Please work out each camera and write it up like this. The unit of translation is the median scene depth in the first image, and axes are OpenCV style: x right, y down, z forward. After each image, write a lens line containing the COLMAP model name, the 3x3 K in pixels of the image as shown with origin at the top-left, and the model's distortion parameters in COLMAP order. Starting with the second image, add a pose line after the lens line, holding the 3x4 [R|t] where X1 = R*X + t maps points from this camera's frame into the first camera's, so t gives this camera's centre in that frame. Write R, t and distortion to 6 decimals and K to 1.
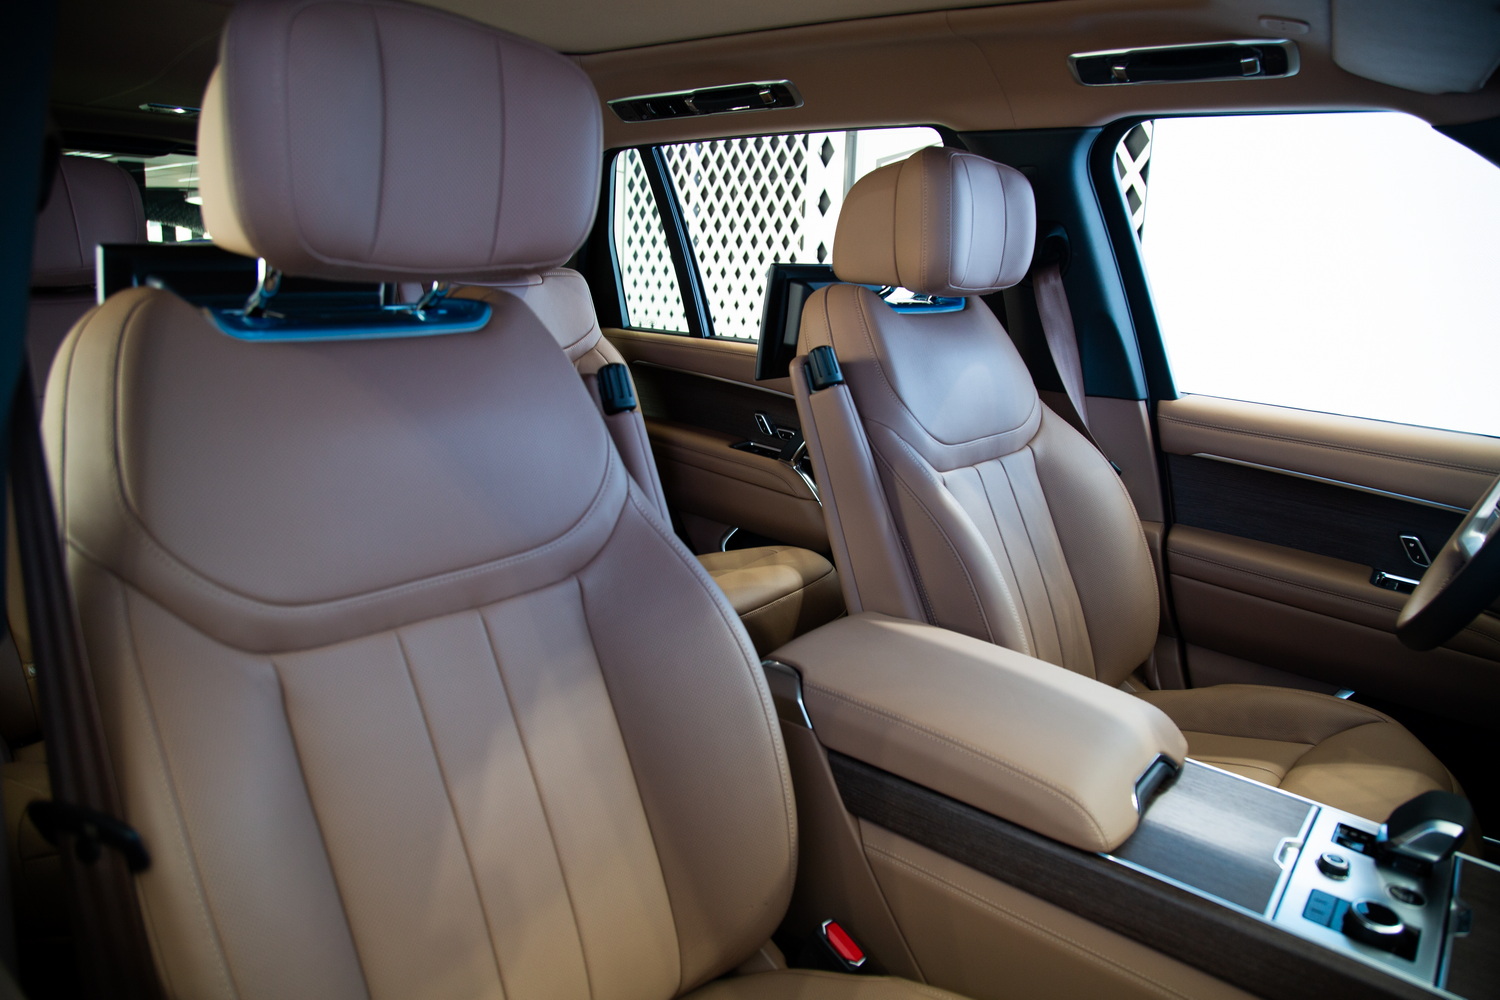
lens RADIAL K [[1010.2, 0, 750.0], [0, 1010.2, 500.0], [0, 0, 1]] dist [-0.116554, 0.047925]
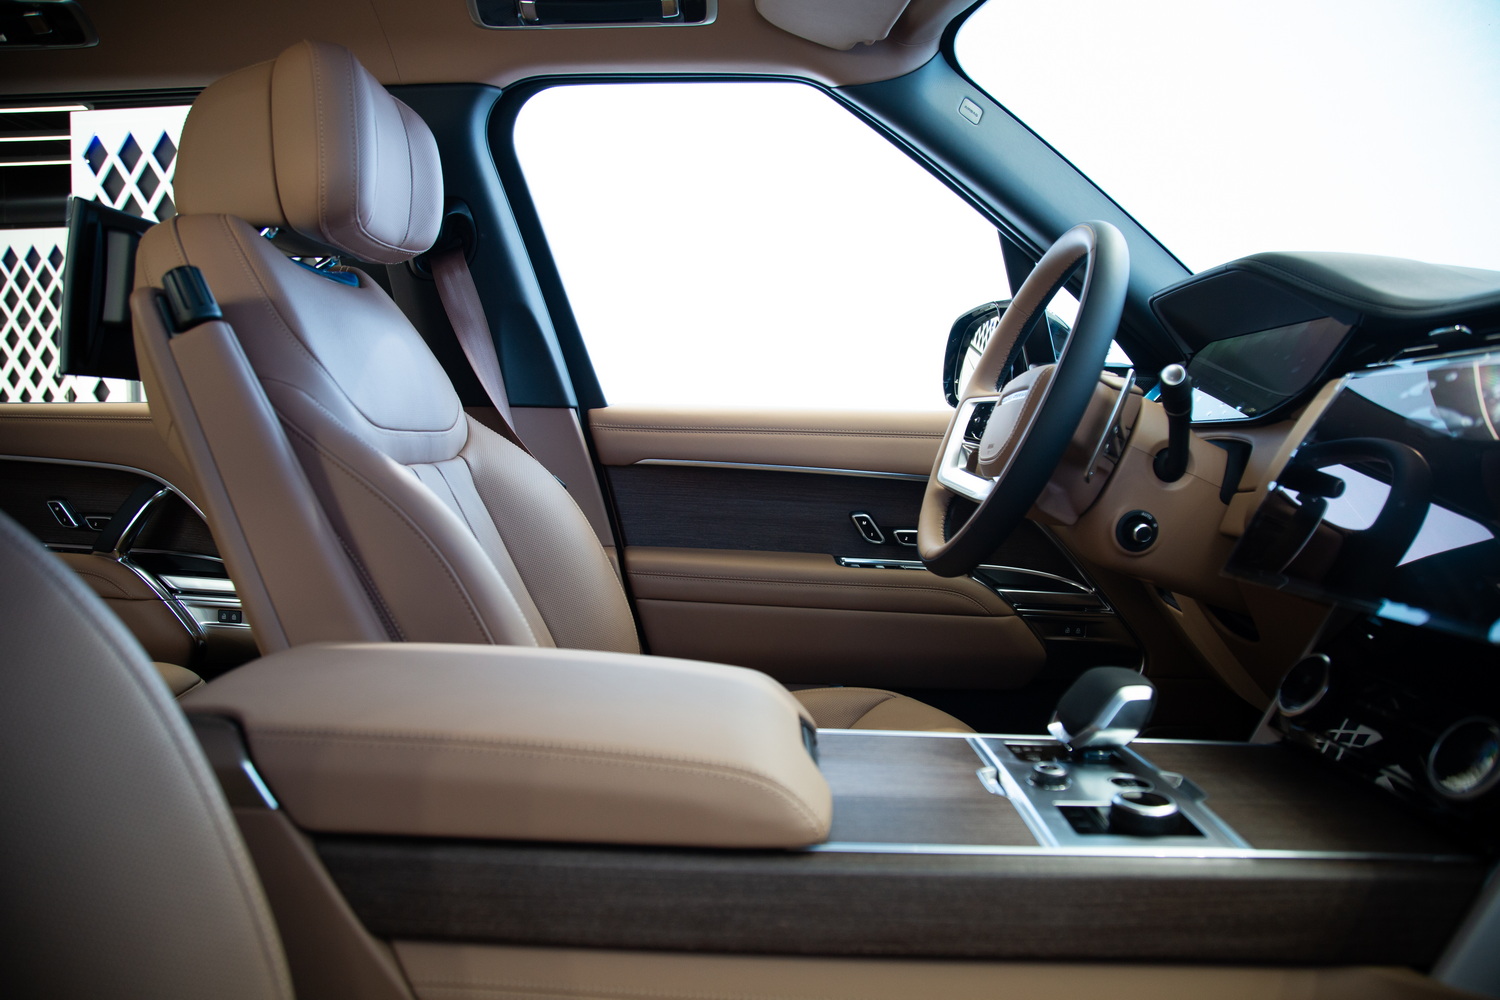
lens RADIAL K [[1010.2, 0, 750.0], [0, 1010.2, 500.0], [0, 0, 1]] dist [-0.116554, 0.047925]
pose [[0.784052, -0.077475, 0.615841, -0.042000], [0.180168, 0.977869, -0.106360, 0.130491], [-0.593971, 0.194346, 0.780659, 0.306753]]
